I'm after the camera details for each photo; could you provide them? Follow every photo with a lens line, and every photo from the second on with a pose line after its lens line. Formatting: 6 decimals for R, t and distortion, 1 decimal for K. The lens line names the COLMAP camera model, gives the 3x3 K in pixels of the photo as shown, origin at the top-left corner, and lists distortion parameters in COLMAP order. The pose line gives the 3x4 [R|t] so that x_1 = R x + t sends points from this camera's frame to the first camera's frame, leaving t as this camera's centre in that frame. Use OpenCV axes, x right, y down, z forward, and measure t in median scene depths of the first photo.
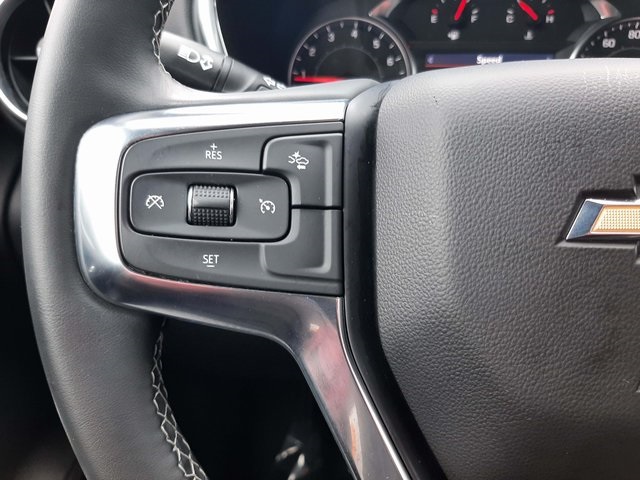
lens RADIAL K [[484.6, 0, 317.1], [0, 484.6, 243.2], [0, 0, 1]] dist [0.001233, -0.056848]
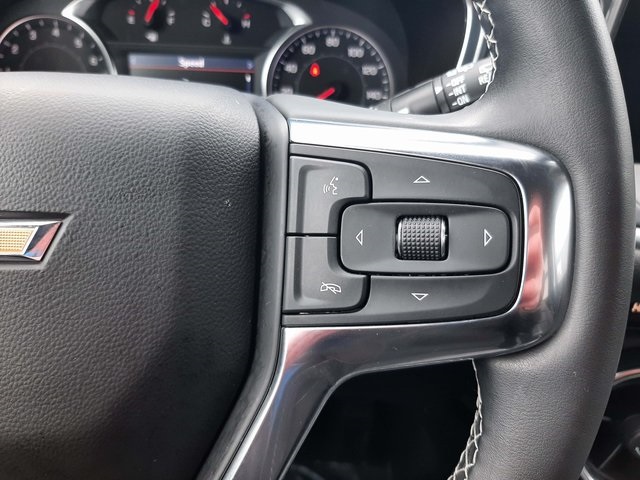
lens RADIAL K [[484.6, 0, 334.9], [0, 484.6, 240.7], [0, 0, 1]] dist [0.001233, -0.056848]
pose [[0.992463, 0.003773, 0.122489, 1.192213], [-0.004999, 0.999940, 0.009708, -0.053525], [-0.122445, -0.010247, 0.992422, -0.070056]]
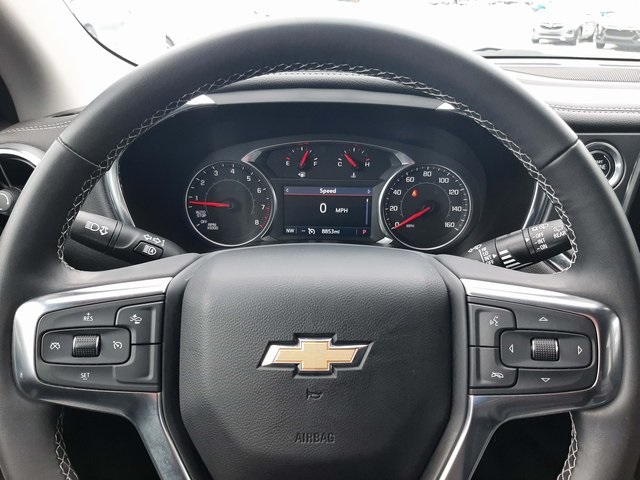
lens RADIAL K [[484.6, 0, 323.9], [0, 484.6, 236.8], [0, 0, 1]] dist [0.001233, -0.056848]
pose [[0.997103, -0.005191, 0.075892, 0.532631], [0.009790, 0.998130, -0.060343, -0.359955], [-0.075437, 0.060911, 0.995288, -0.909980]]
